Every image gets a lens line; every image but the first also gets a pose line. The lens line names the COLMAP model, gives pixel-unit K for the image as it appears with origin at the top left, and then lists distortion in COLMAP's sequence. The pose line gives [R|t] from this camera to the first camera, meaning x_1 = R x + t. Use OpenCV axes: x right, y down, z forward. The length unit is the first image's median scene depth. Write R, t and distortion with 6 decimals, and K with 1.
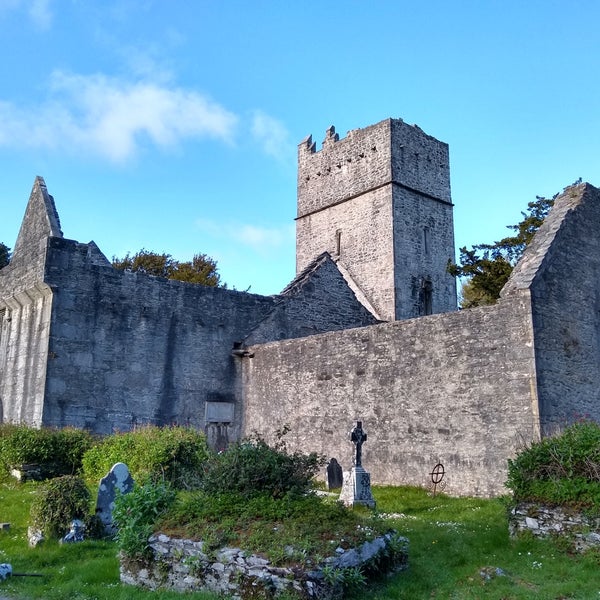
lens RADIAL K [[626.5, 0, 286.2], [0, 626.5, 298.6], [0, 0, 1]] dist [0.047754, 0.000000]
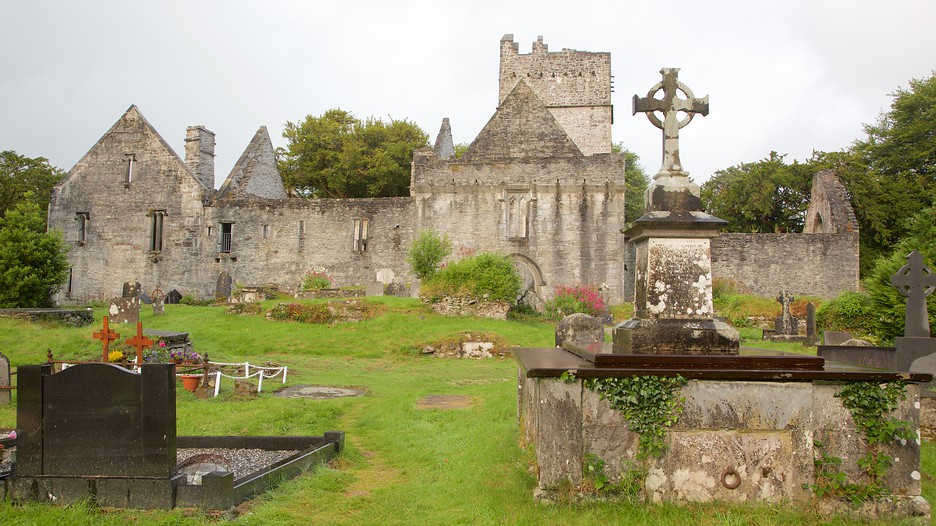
lens RADIAL K [[797.8, 0, 462.8], [0, 797.8, 261.0], [0, 0, 1]] dist [-0.002652, 0.017884]
pose [[0.771848, 0.054669, 0.633453, -1.676362], [-0.150272, 0.983756, 0.098201, 0.019329], [-0.617794, -0.170986, 0.767525, -0.185837]]
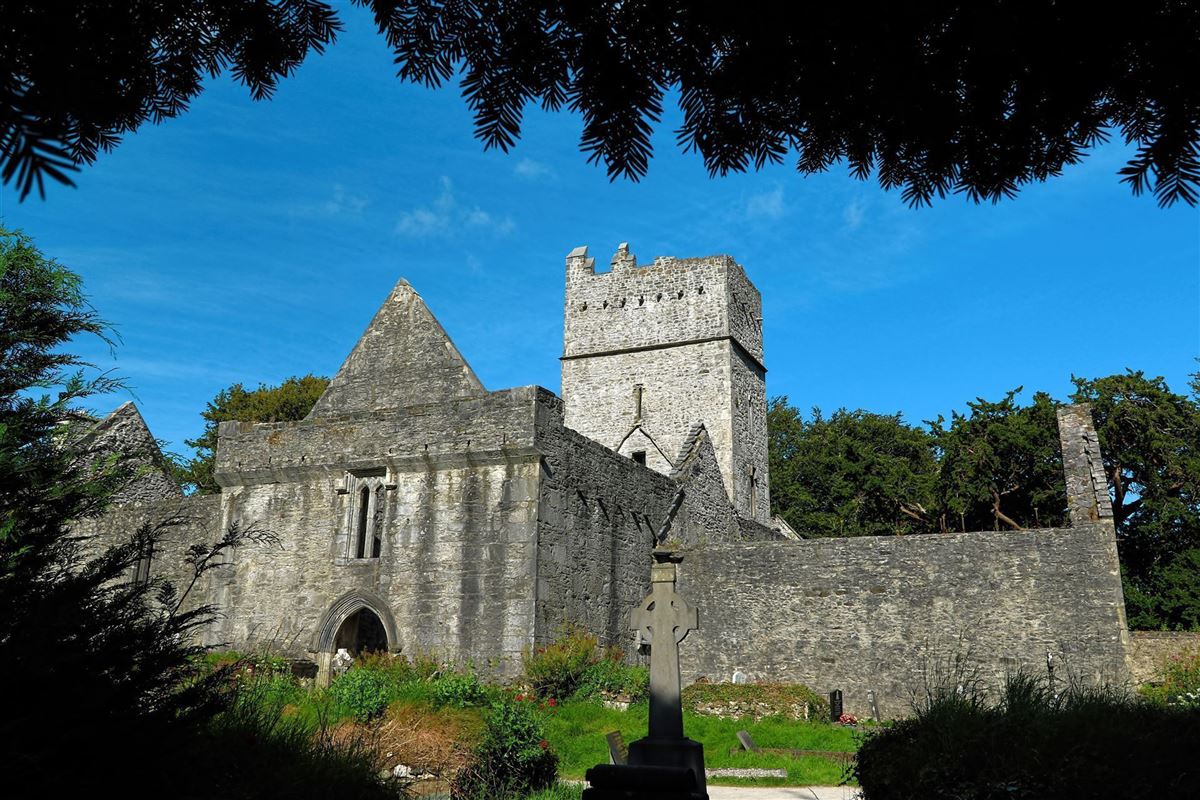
lens RADIAL K [[994.1, 0, 591.0], [0, 994.1, 376.9], [0, 0, 1]] dist [0.029497, -0.018559]
pose [[0.907912, 0.126895, 0.399492, -0.738871], [-0.096800, 0.990786, -0.094720, -0.003541], [-0.407831, 0.047327, 0.911830, -0.089426]]
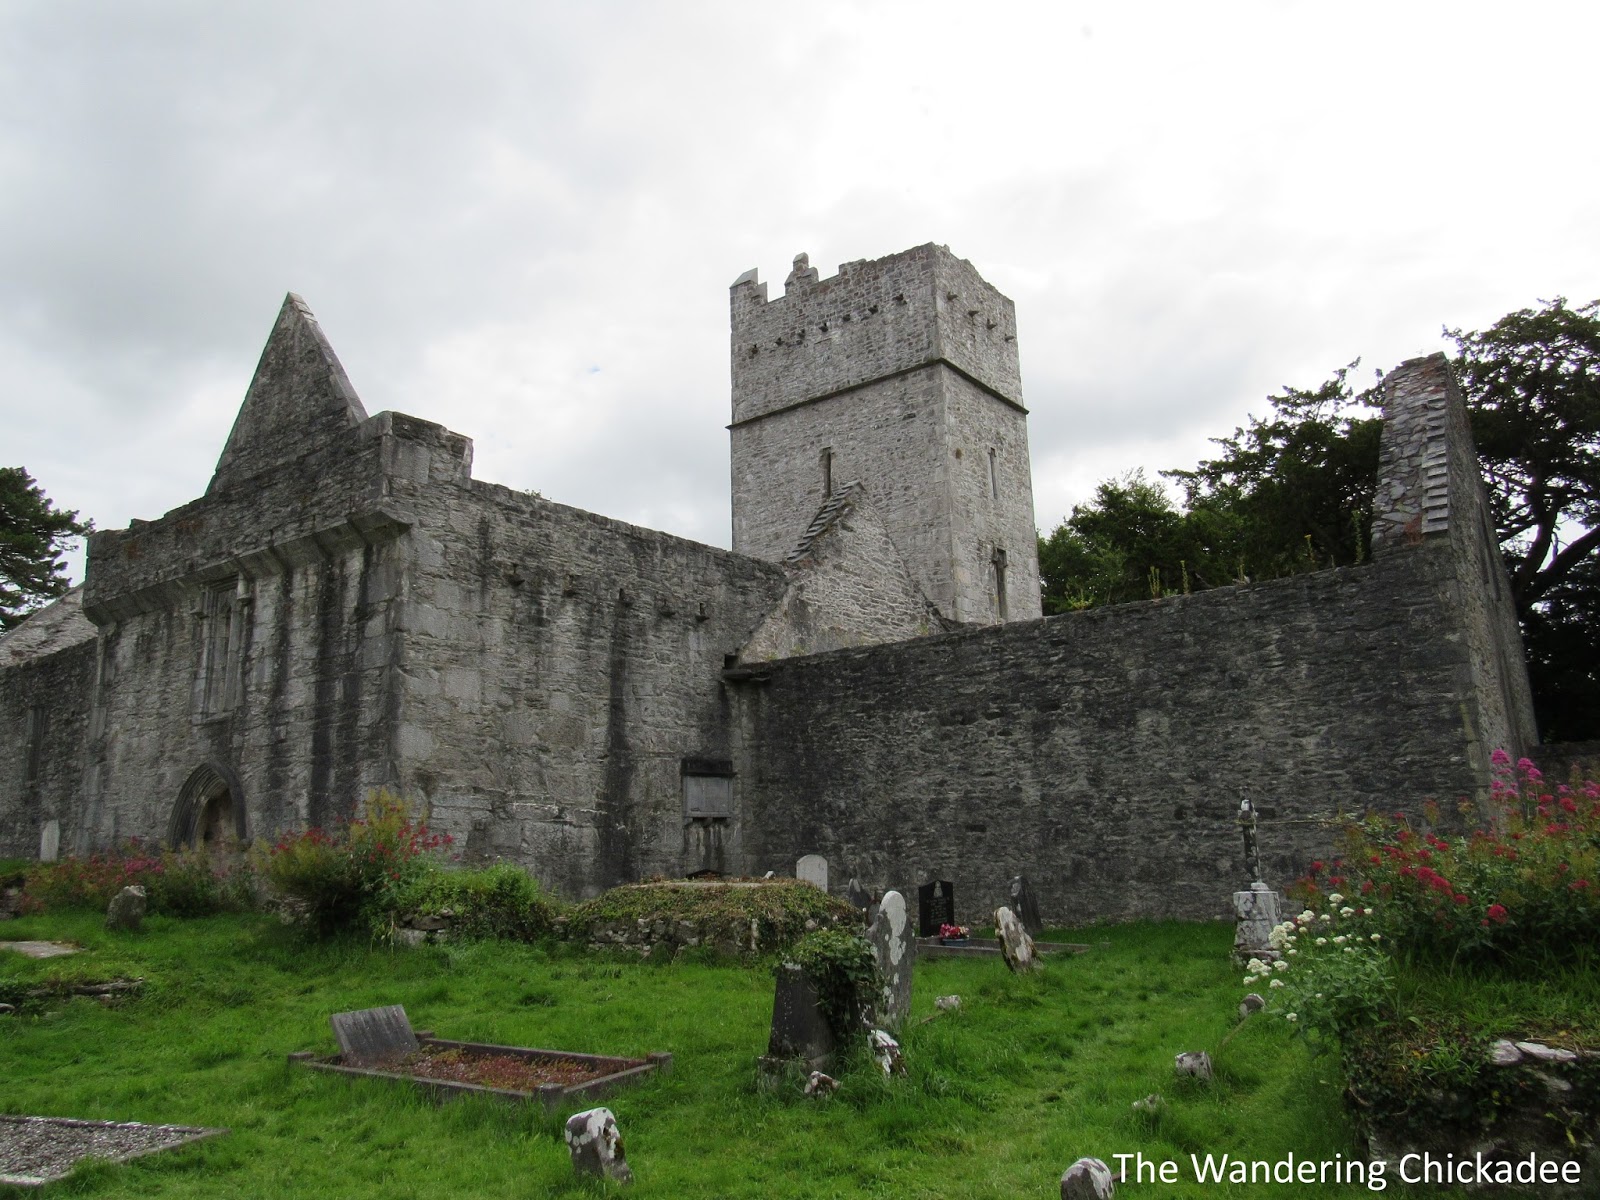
lens RADIAL K [[1144.7, 0, 783.3], [0, 1144.7, 599.1], [0, 0, 1]] dist [-0.022674, 0.002659]
pose [[0.976357, 0.010845, 0.215890, -0.259065], [-0.009516, 0.999929, -0.007199, 0.036614], [-0.215953, 0.004974, 0.976391, 0.136941]]
